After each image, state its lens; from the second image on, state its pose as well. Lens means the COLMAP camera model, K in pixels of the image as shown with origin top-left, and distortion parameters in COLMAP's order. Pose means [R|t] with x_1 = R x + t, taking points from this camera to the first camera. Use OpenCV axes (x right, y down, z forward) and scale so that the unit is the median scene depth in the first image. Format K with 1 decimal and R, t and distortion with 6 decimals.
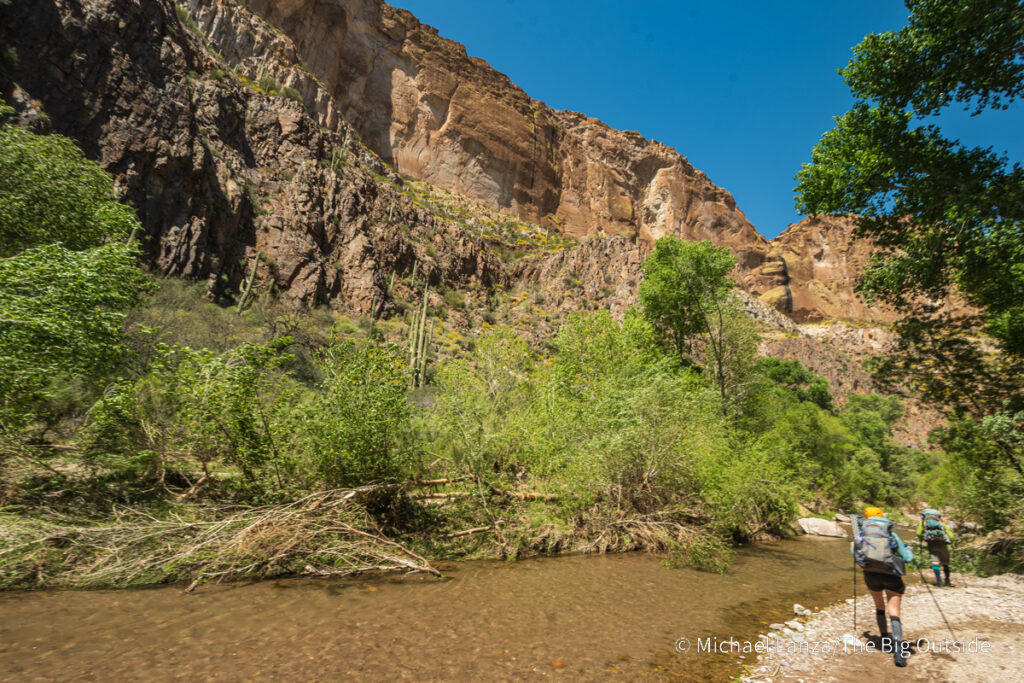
lens RADIAL K [[444.2, 0, 510.6], [0, 444.2, 350.6], [0, 0, 1]] dist [0.000265, -0.000257]
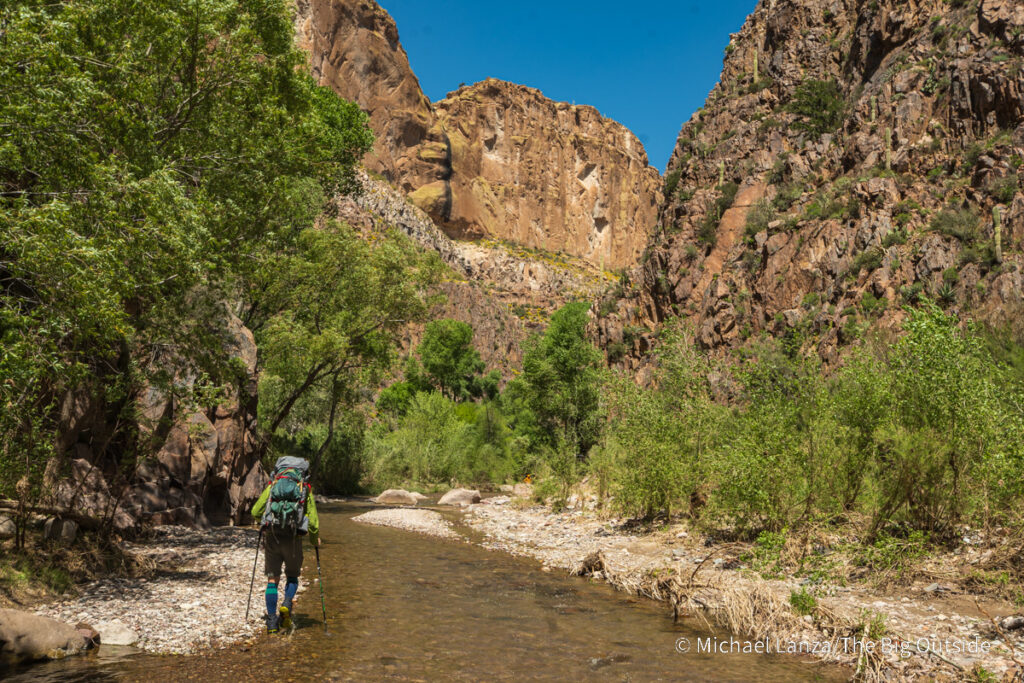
lens RADIAL K [[931.8, 0, 510.0], [0, 931.8, 344.4], [0, 0, 1]] dist [0.008448, 0.001517]
pose [[0.779537, 0.046054, 0.624660, -0.190177], [-0.143921, 0.983779, 0.107075, -0.066831], [-0.609597, -0.173371, 0.773521, -0.214722]]
